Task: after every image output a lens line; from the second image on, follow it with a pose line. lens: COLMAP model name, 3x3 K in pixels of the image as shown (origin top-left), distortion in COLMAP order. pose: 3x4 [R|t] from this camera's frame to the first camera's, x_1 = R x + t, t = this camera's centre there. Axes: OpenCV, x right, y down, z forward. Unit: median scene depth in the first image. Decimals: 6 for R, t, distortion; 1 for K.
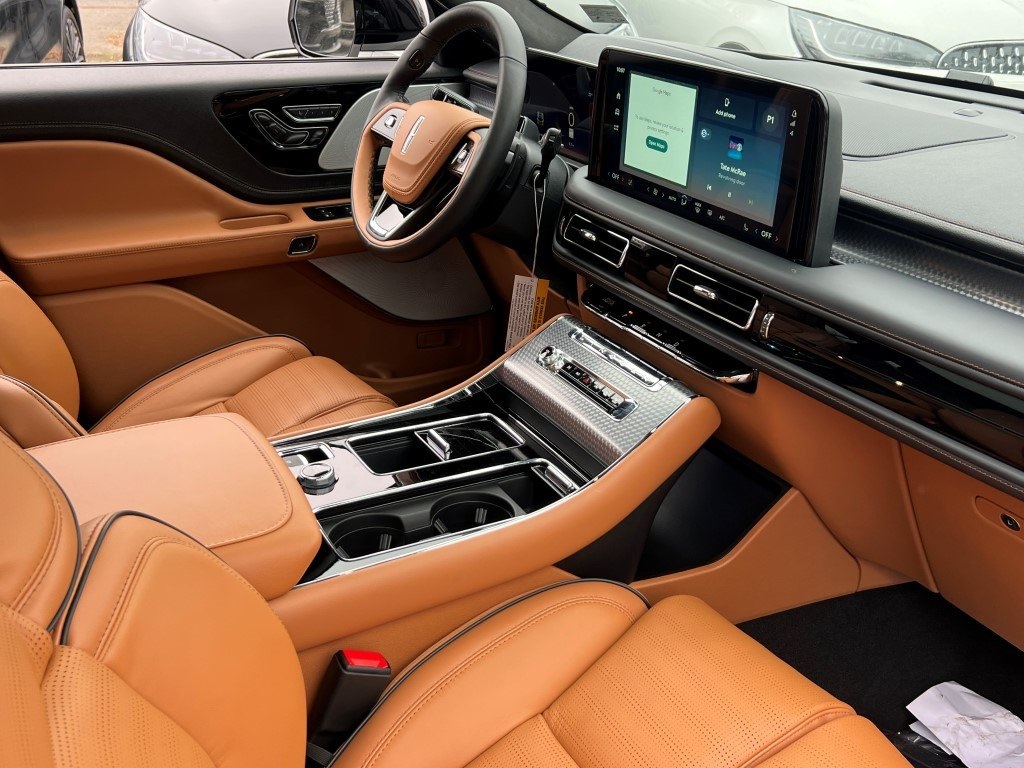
lens RADIAL K [[977.3, 0, 512.0], [0, 977.3, 384.0], [0, 0, 1]] dist [0.219802, -0.751032]
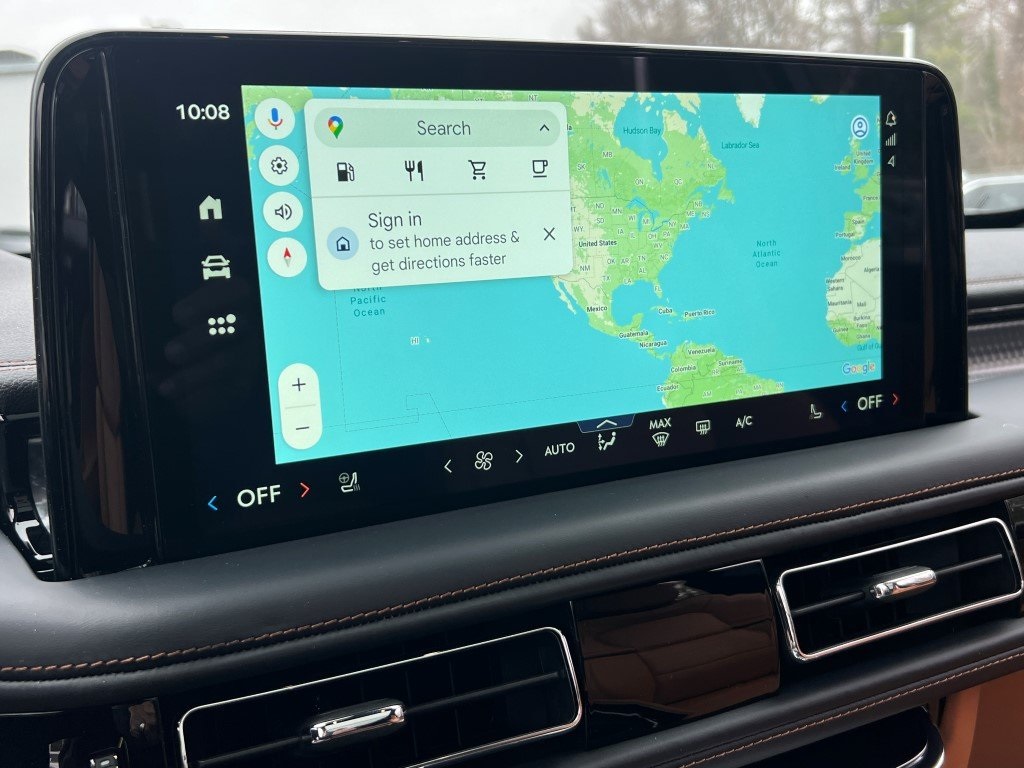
lens RADIAL K [[986.6, 0, 512.0], [0, 986.6, 384.0], [0, 0, 1]] dist [0.014929, -0.027247]
pose [[0.073766, -0.155966, 0.985004, -0.170403], [0.486879, 0.867620, 0.100918, -0.261261], [-0.870349, 0.472133, 0.139937, 1.007370]]
